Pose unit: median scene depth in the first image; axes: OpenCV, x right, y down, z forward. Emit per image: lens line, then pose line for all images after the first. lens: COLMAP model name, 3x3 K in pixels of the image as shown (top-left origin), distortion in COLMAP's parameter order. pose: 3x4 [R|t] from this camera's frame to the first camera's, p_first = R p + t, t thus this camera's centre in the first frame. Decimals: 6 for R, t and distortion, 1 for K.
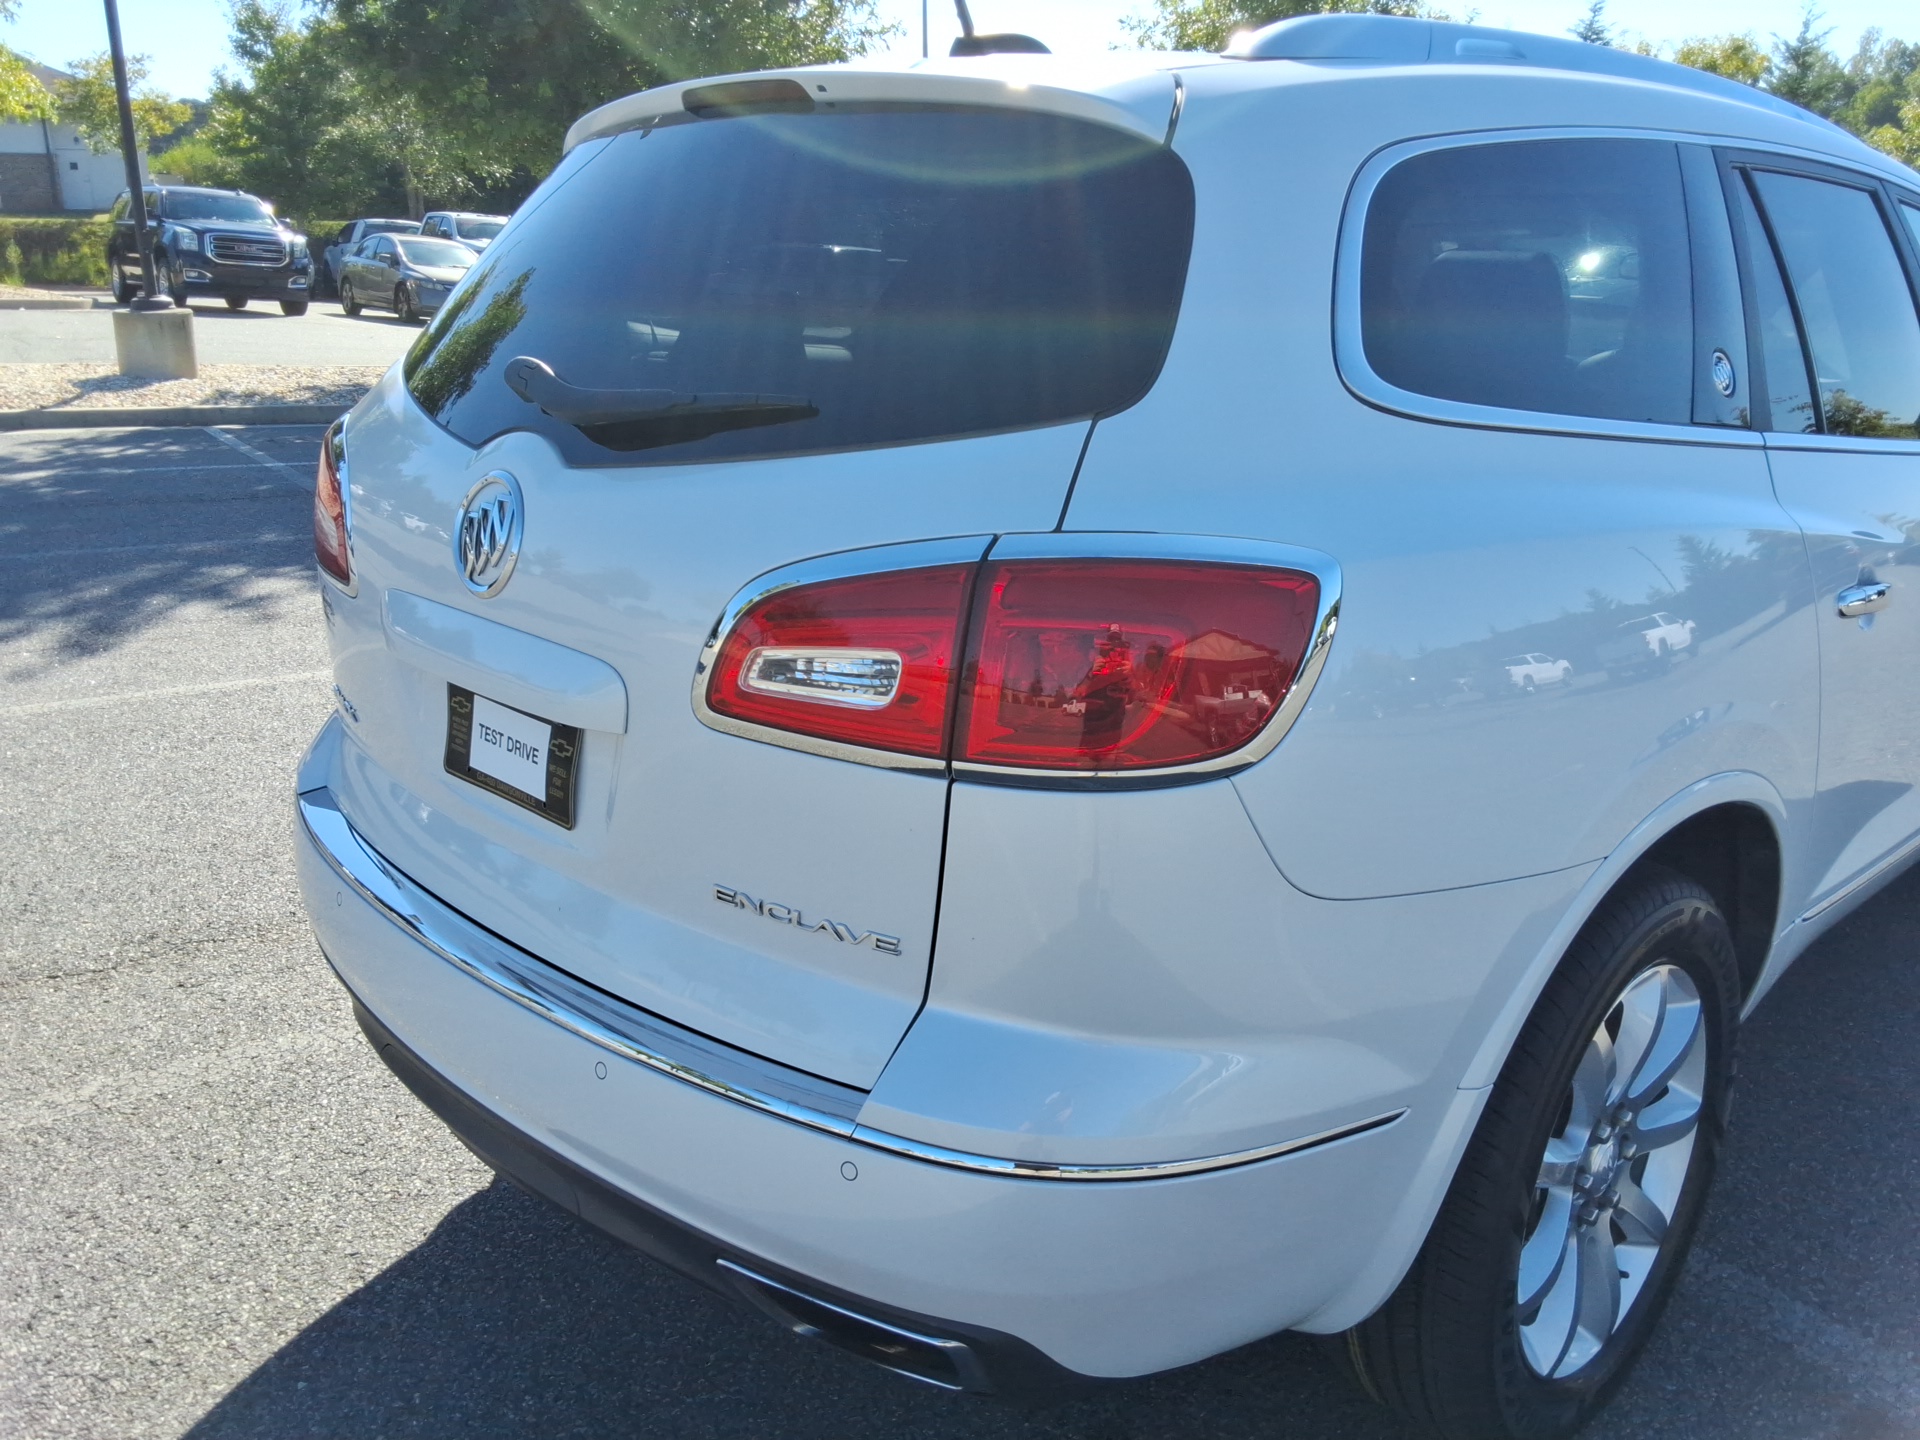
lens RADIAL K [[1543.0, 0, 962.9], [0, 1543.0, 703.0], [0, 0, 1]] dist [0.109216, -0.168110]
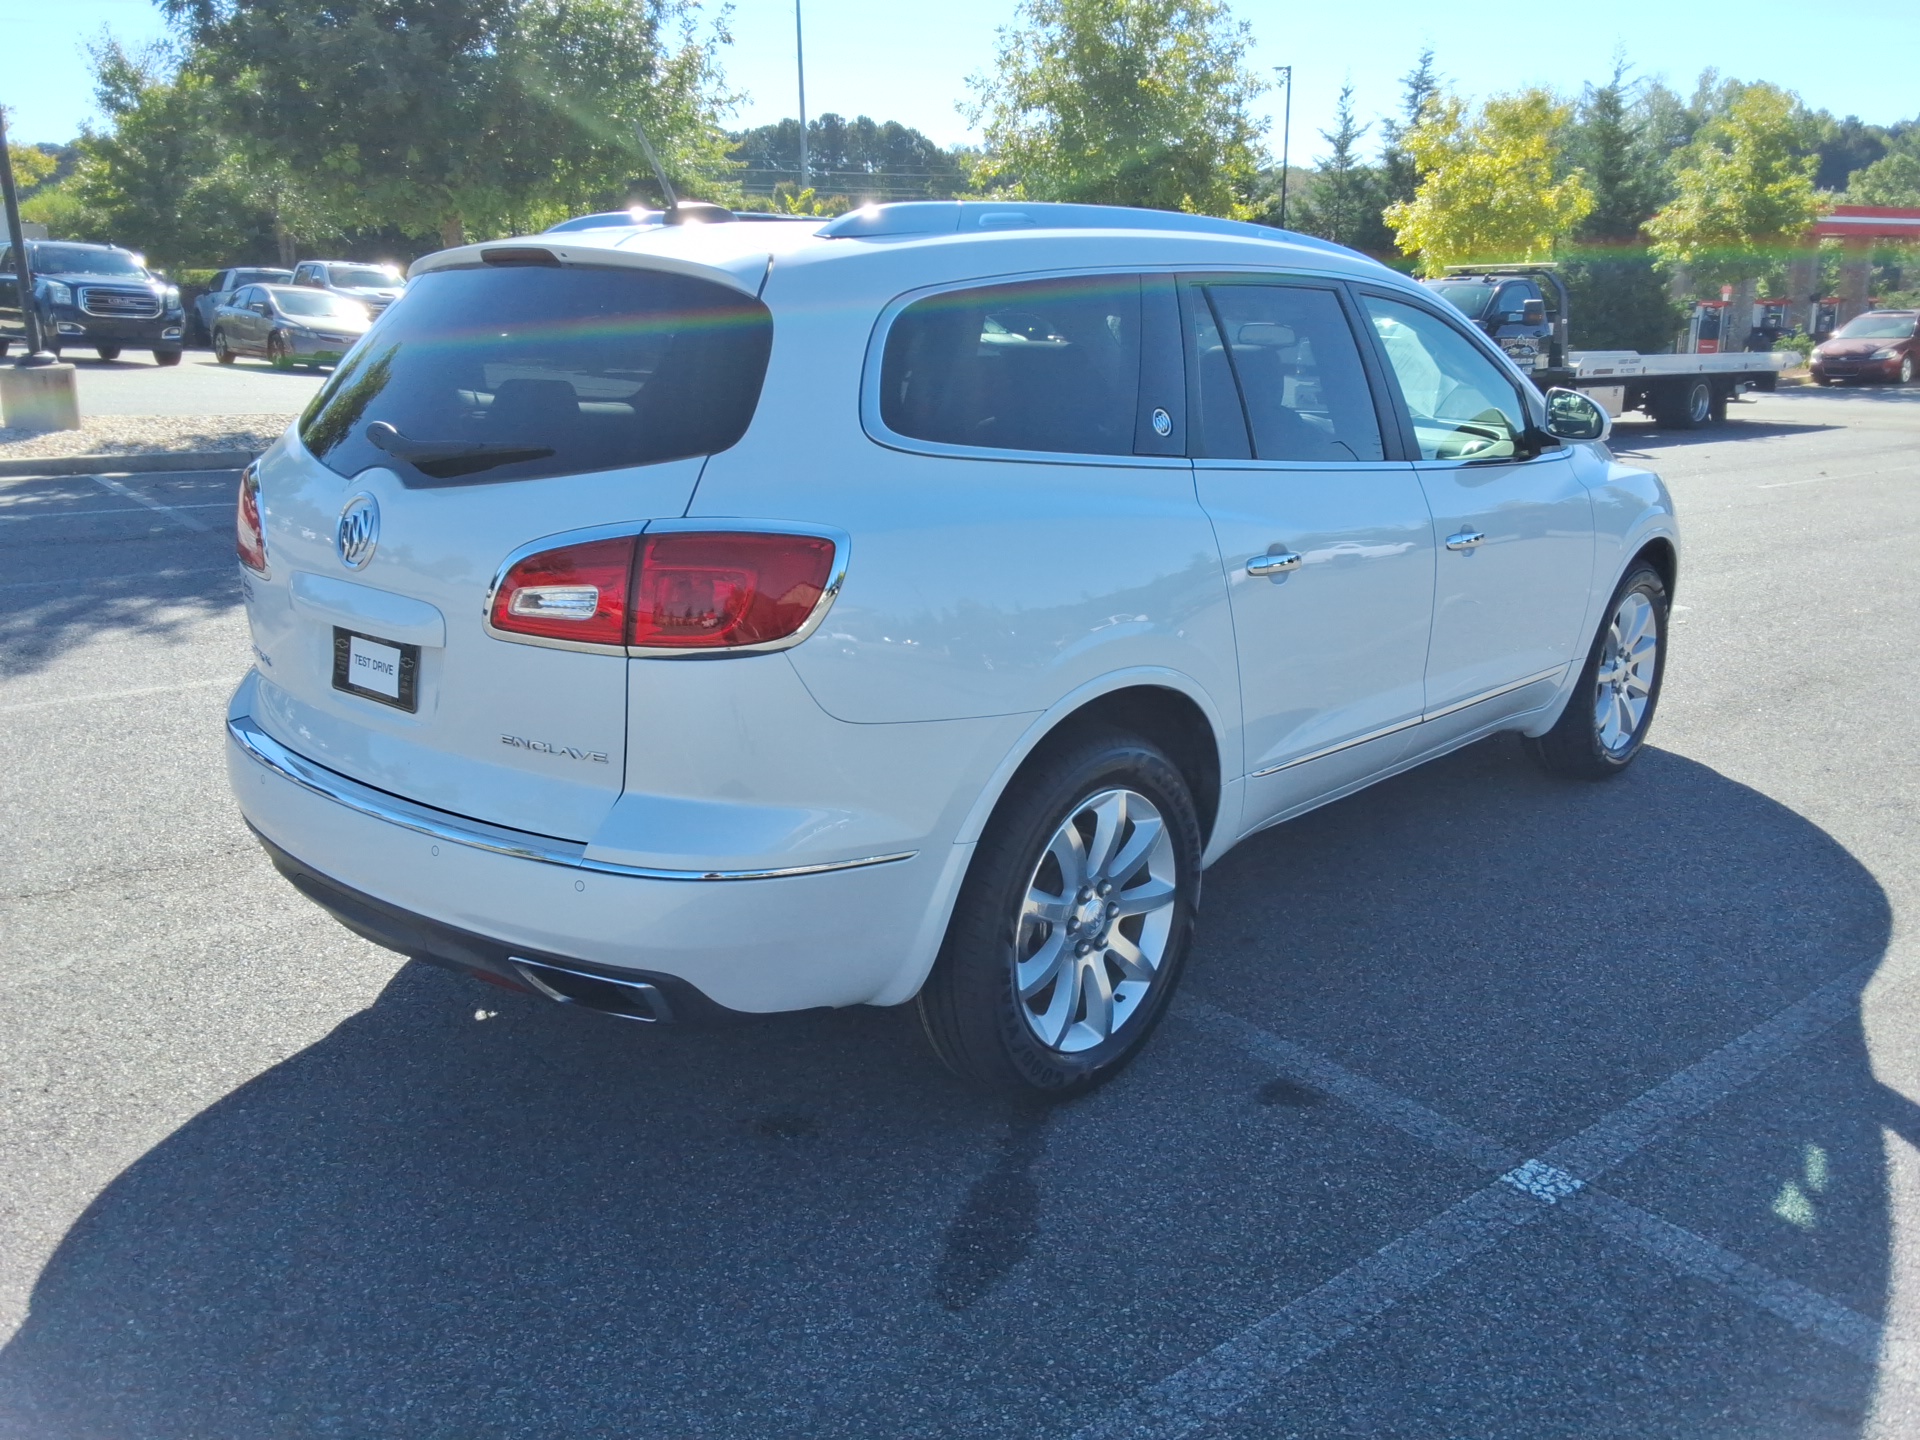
lens RADIAL K [[1543.0, 0, 966.1], [0, 1543.0, 698.5], [0, 0, 1]] dist [0.109216, -0.168110]
pose [[0.997258, -0.028388, 0.068349, 0.135364], [0.030067, 0.999268, -0.023672, 0.079527], [-0.067627, 0.025662, 0.997381, -0.425027]]
